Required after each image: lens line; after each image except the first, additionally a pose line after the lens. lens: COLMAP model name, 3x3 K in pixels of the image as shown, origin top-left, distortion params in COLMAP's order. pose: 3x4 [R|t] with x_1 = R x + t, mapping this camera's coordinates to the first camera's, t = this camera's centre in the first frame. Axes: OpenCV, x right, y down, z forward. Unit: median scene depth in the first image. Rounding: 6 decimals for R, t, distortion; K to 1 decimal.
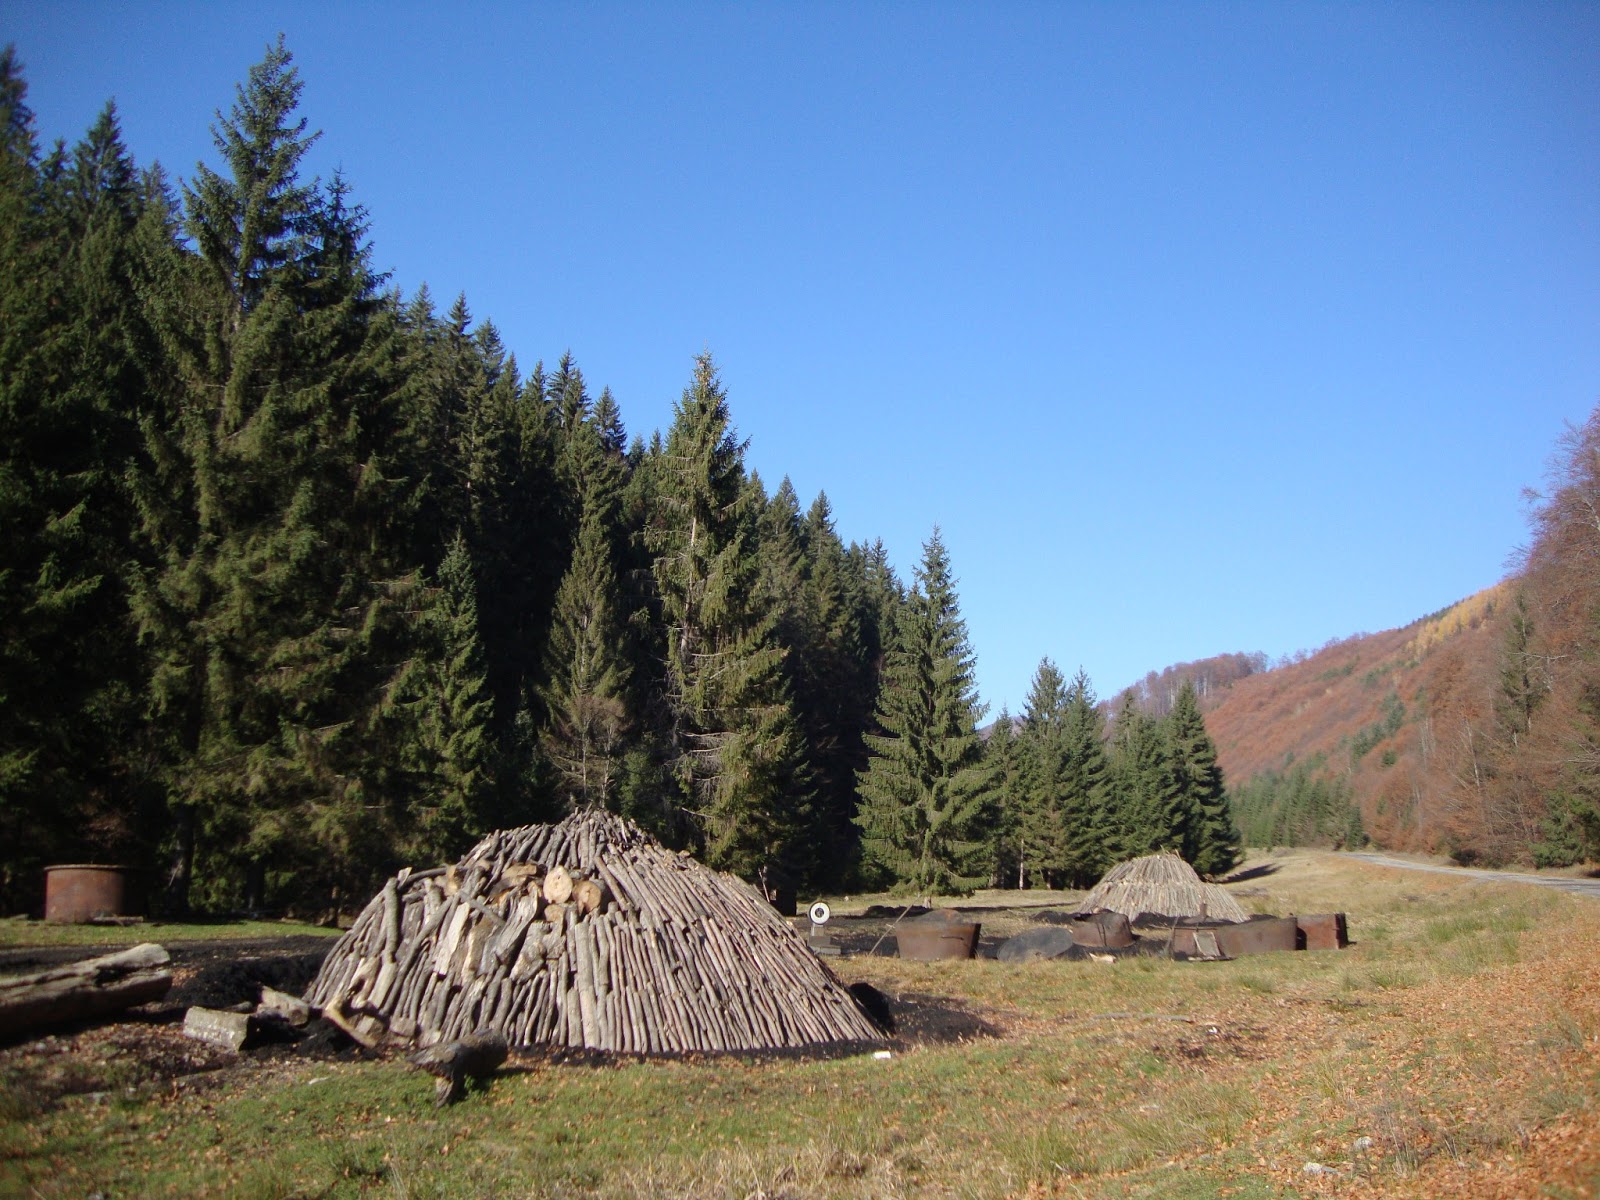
lens RADIAL K [[1412.9, 0, 800.0], [0, 1412.9, 600.0], [0, 0, 1]] dist [-0.214839, 0.201354]
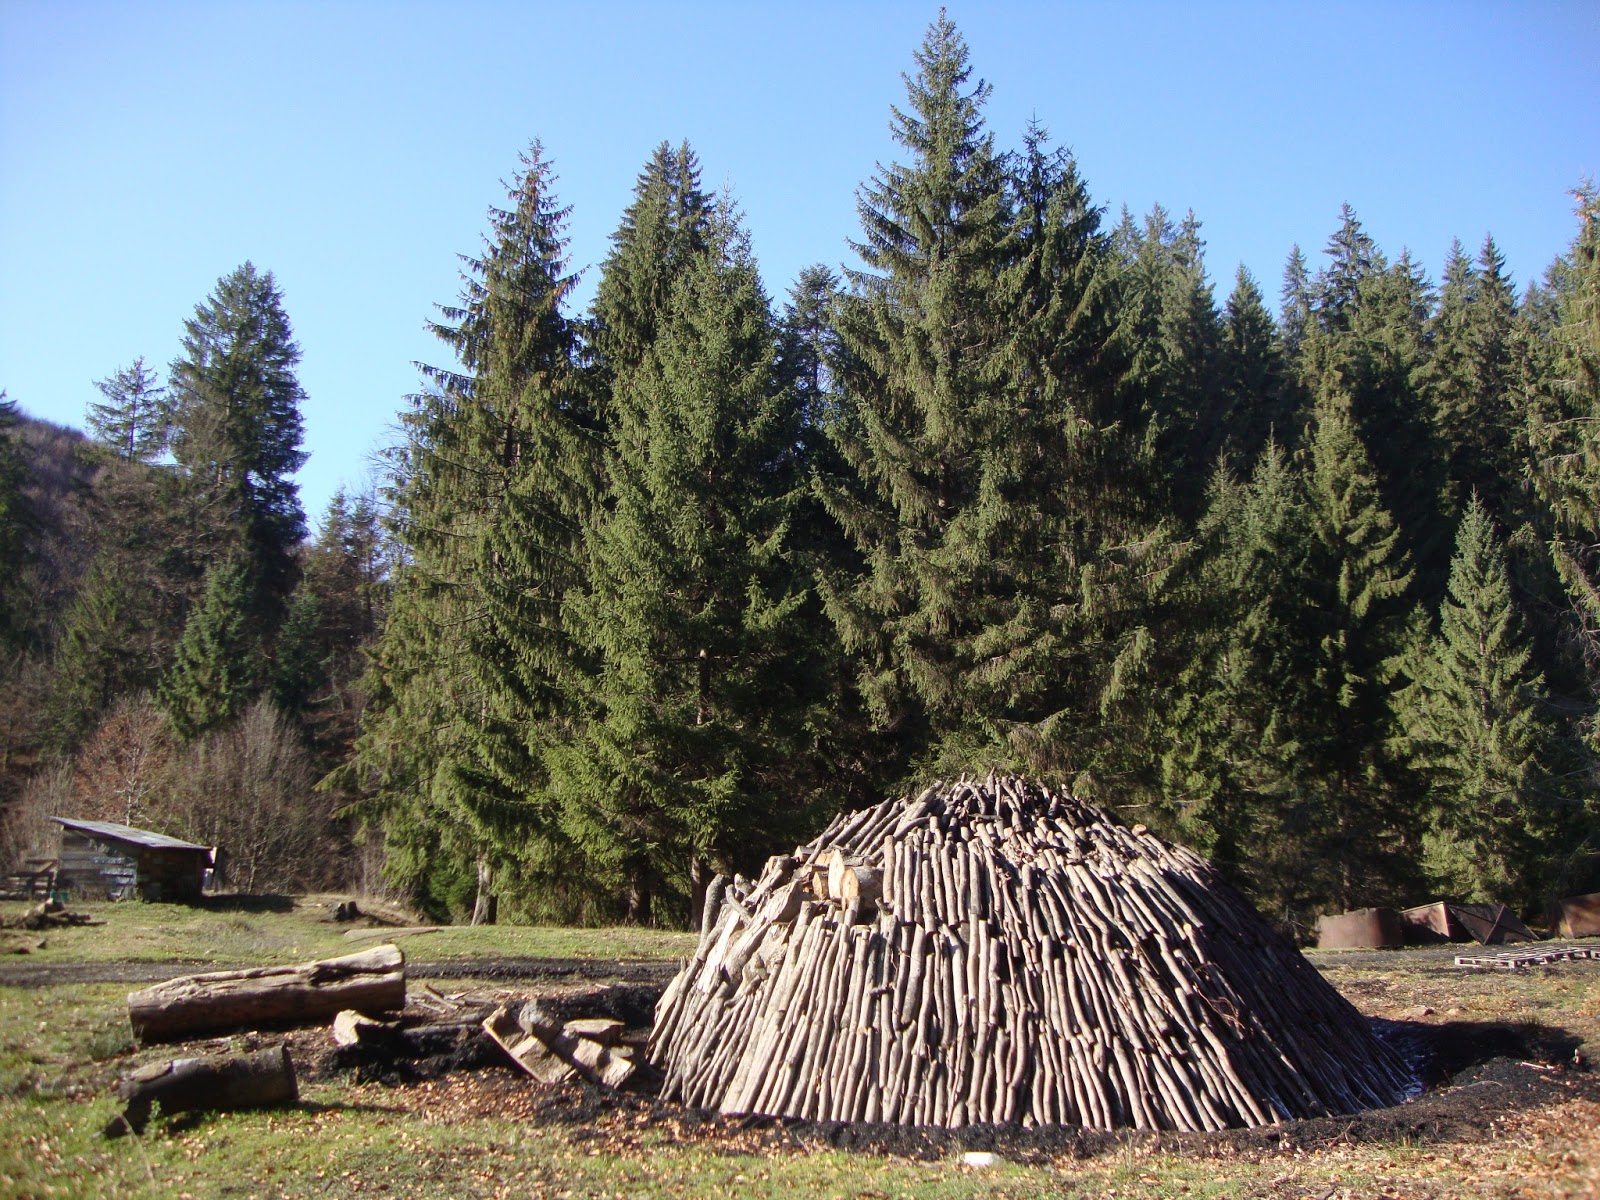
lens RADIAL K [[1412.9, 0, 800.0], [0, 1412.9, 600.0], [0, 0, 1]] dist [-0.214839, 0.201354]
pose [[0.663995, -0.159400, -0.730549, 0.184408], [0.145663, 0.985870, -0.082717, 0.058307], [0.733412, -0.051490, 0.677832, 0.240478]]
